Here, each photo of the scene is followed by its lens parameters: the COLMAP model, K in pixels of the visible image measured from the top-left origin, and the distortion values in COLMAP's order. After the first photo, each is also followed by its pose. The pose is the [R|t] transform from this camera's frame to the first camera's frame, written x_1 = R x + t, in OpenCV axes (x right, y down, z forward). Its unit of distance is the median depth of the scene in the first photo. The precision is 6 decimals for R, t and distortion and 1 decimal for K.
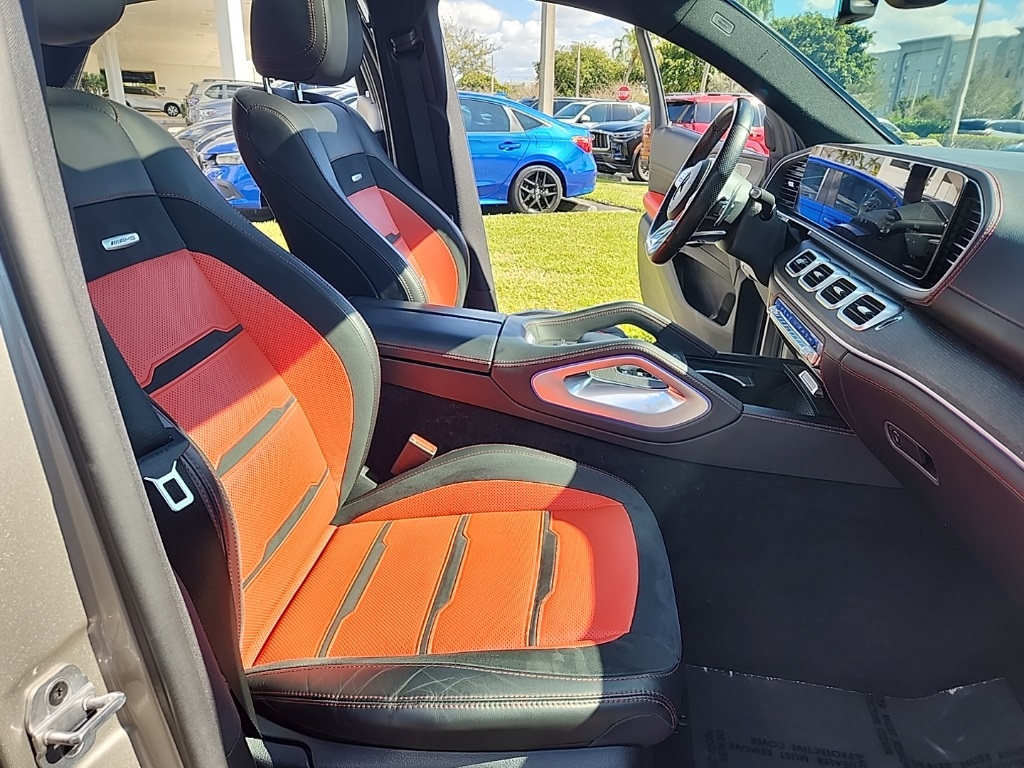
lens RADIAL K [[685.9, 0, 516.1], [0, 685.9, 380.4], [0, 0, 1]] dist [0.086216, -0.079303]
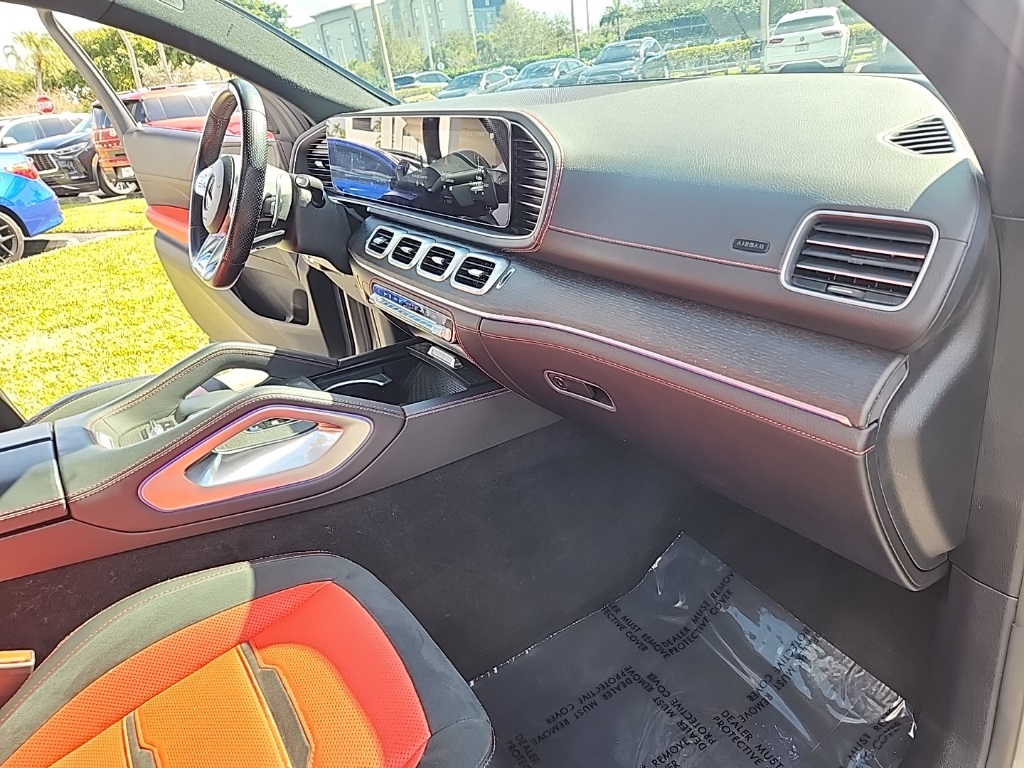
lens RADIAL K [[685.9, 0, 516.1], [0, 685.9, 380.4], [0, 0, 1]] dist [0.086216, -0.079303]
pose [[0.751920, -0.387633, 0.533251, -0.019866], [0.376682, 0.916447, 0.135040, -0.049077], [-0.541042, 0.099327, 0.835109, 0.126598]]
